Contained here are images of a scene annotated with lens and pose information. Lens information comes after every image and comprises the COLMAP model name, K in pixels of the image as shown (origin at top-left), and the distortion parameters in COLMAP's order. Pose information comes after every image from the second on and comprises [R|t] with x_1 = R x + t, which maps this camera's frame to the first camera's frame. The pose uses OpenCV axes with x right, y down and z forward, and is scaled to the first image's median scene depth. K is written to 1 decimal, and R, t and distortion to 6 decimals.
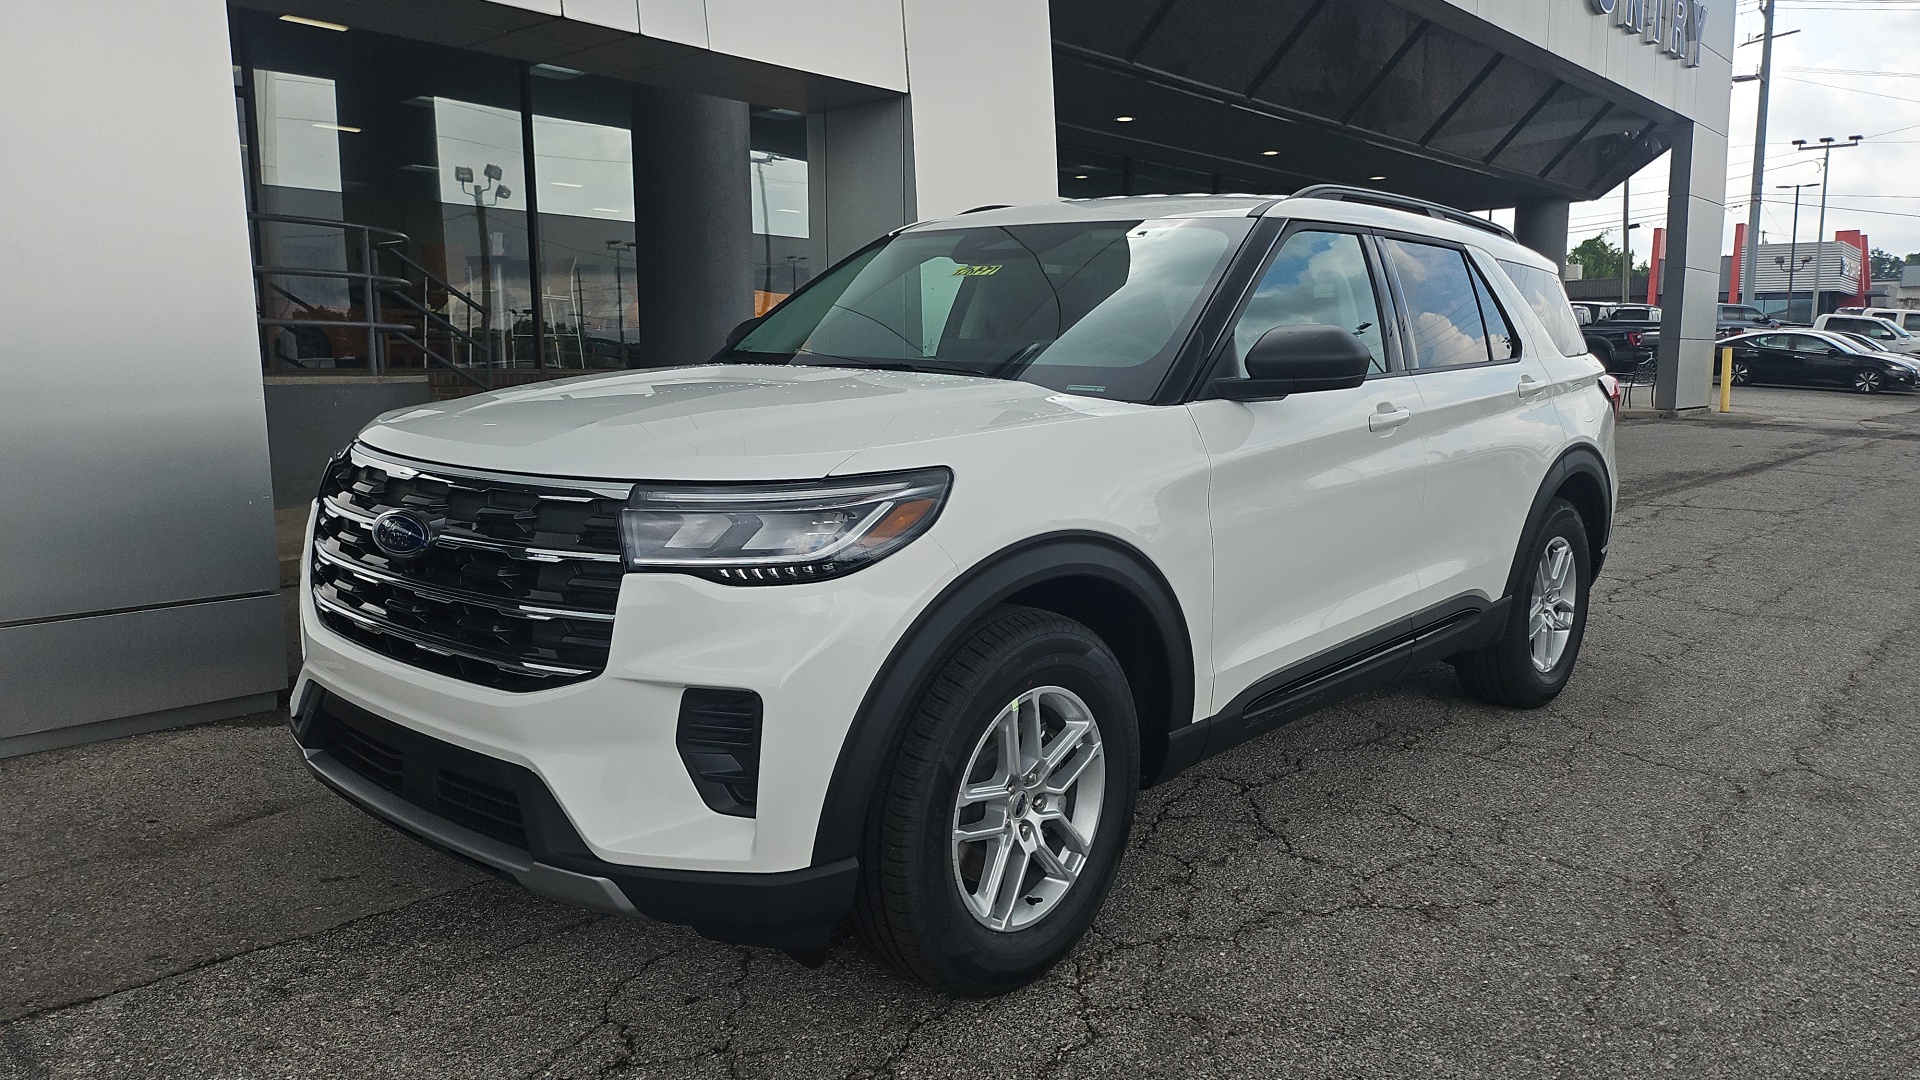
lens RADIAL K [[1376.5, 0, 964.3], [0, 1376.5, 528.8], [0, 0, 1]] dist [0.062752, -0.069503]
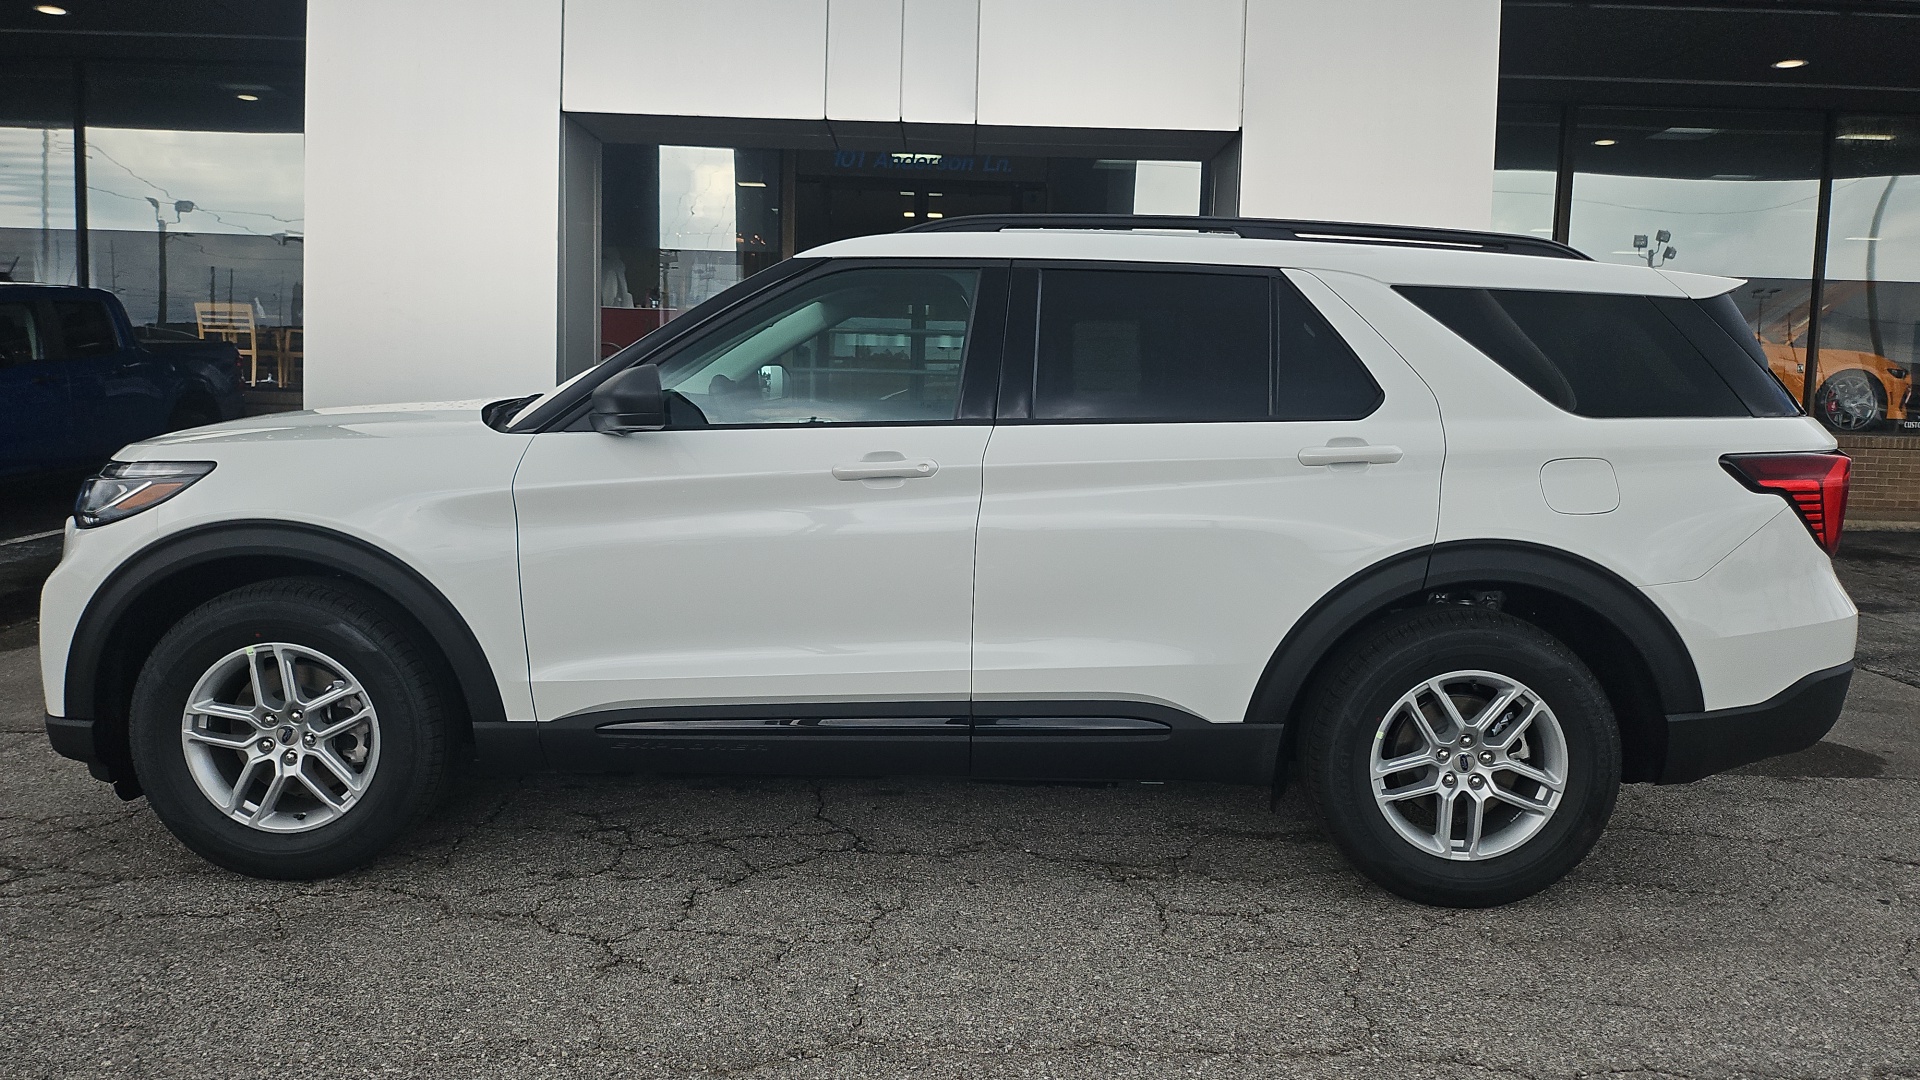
lens RADIAL K [[1376.5, 0, 979.0], [0, 1376.5, 535.5], [0, 0, 1]] dist [0.062752, -0.069503]
pose [[0.656145, 0.082378, -0.750125, 1.231095], [-0.117555, 0.993047, 0.006228, -0.057168], [0.745422, 0.084095, 0.661267, 0.538258]]
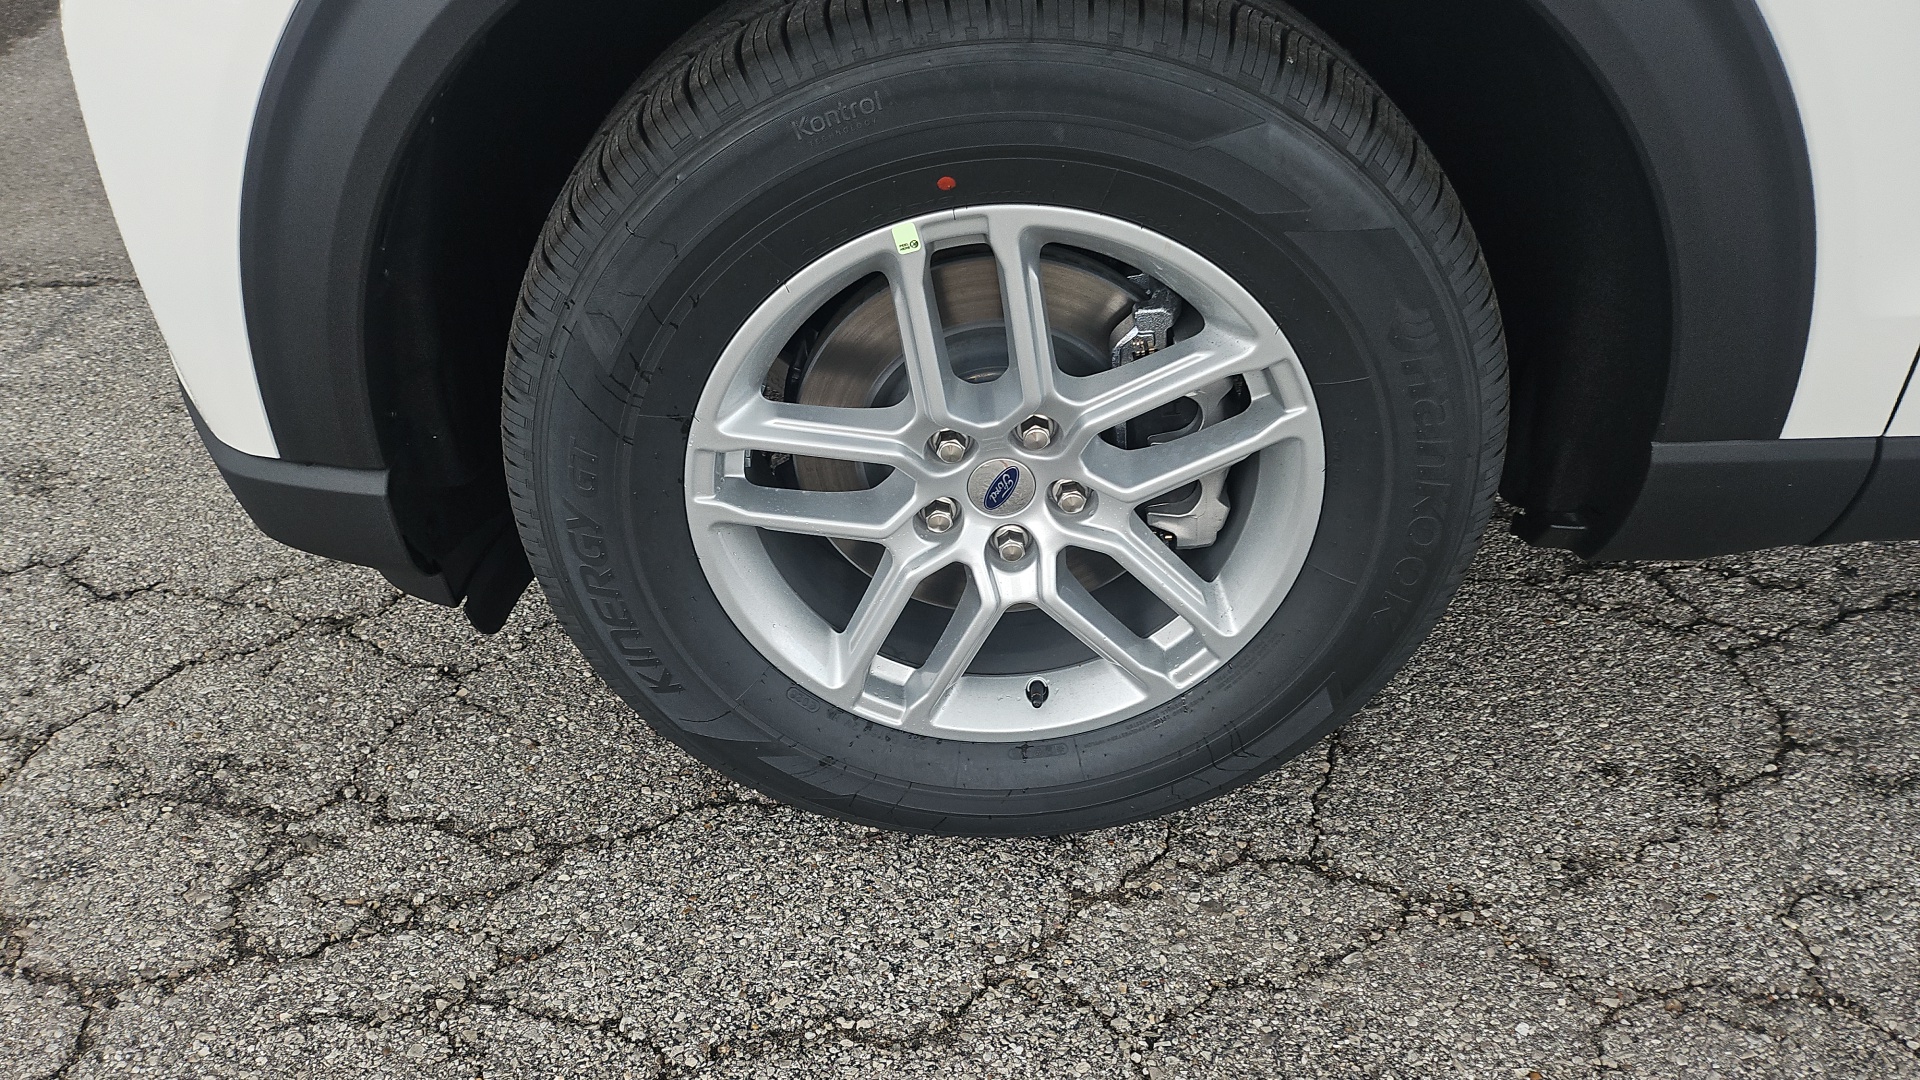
lens RADIAL K [[1376.5, 0, 958.4], [0, 1376.5, 580.8], [0, 0, 1]] dist [0.062752, -0.069503]
pose [[0.660473, 0.417461, -0.624100, 0.257168], [-0.078516, 0.865035, 0.495530, 0.022792], [0.746733, -0.278282, 0.604110, 0.651609]]
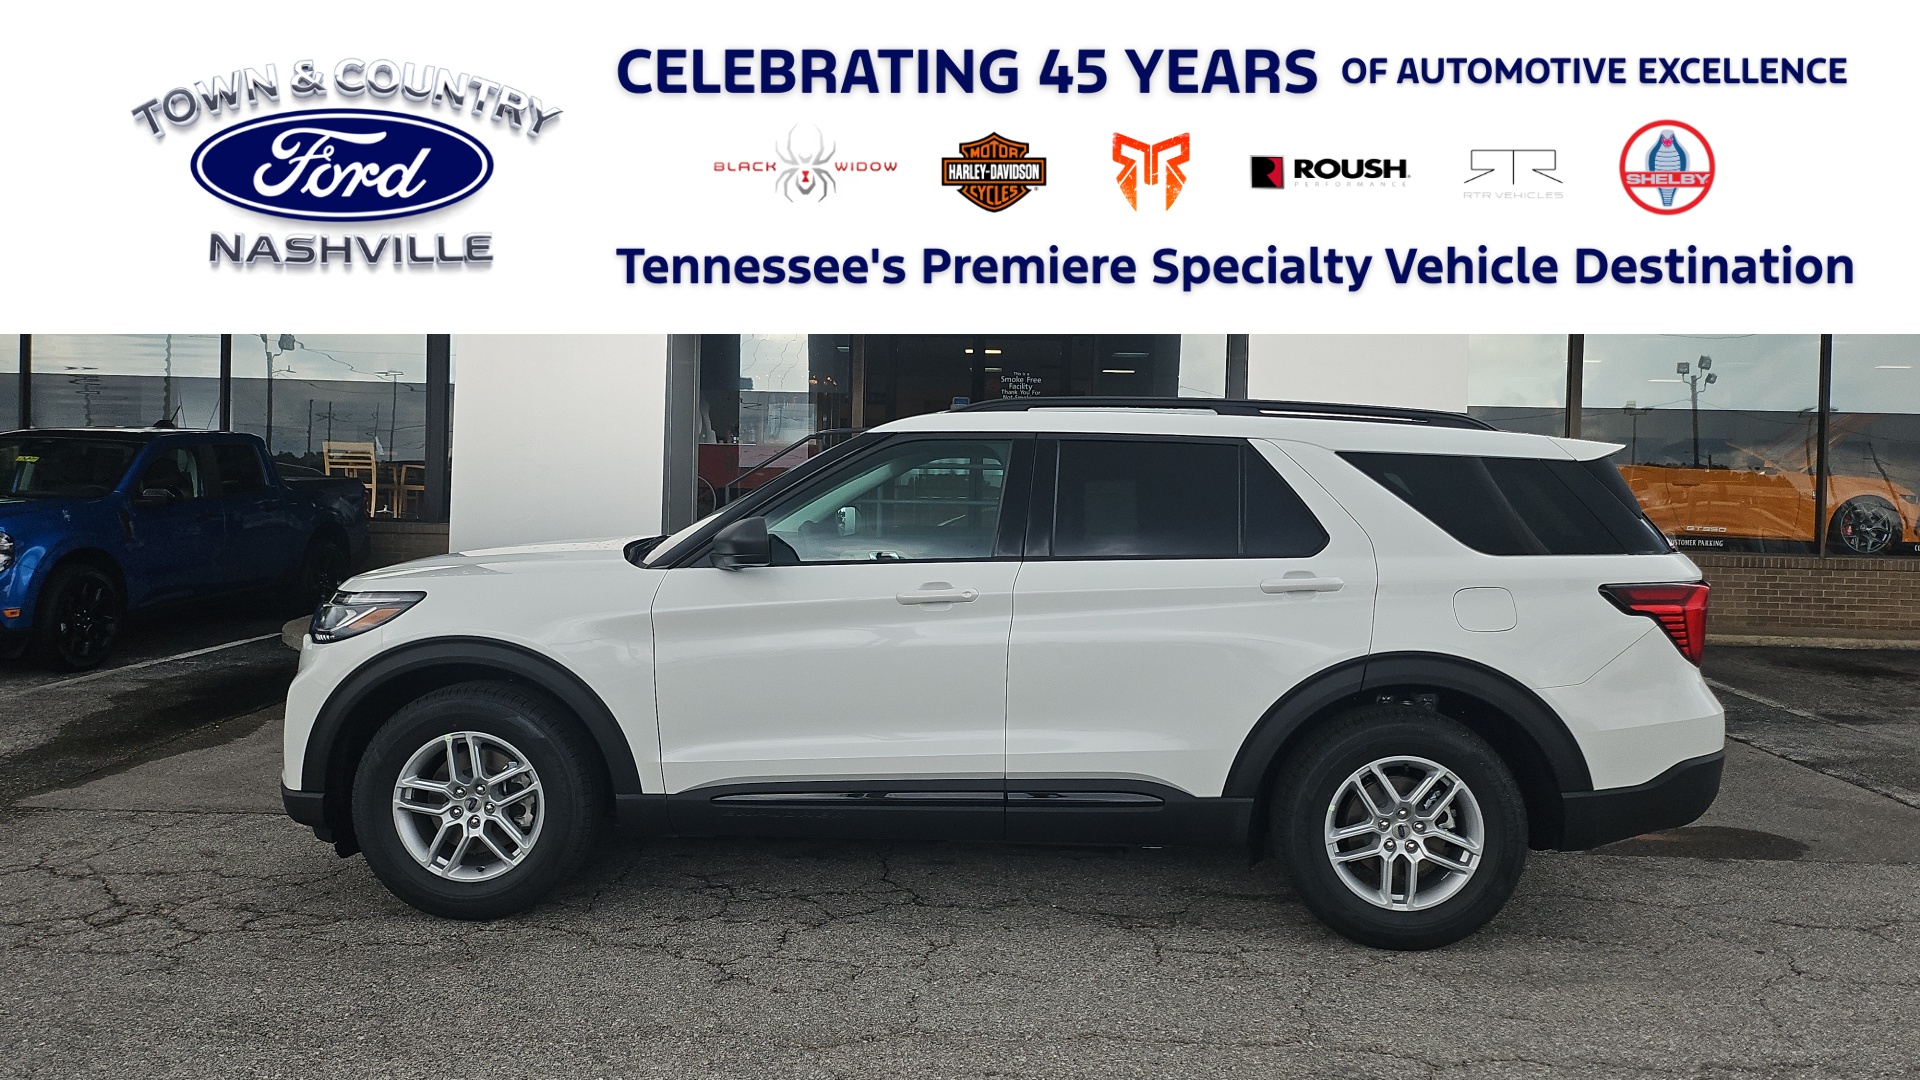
lens RADIAL K [[1376.5, 0, 991.0], [0, 1376.5, 555.6], [0, 0, 1]] dist [0.062752, -0.069503]
pose [[0.627719, 0.027014, -0.777971, 1.482074], [-0.117631, 0.991213, -0.060494, -0.056037], [0.769501, 0.129487, 0.625381, 0.360000]]
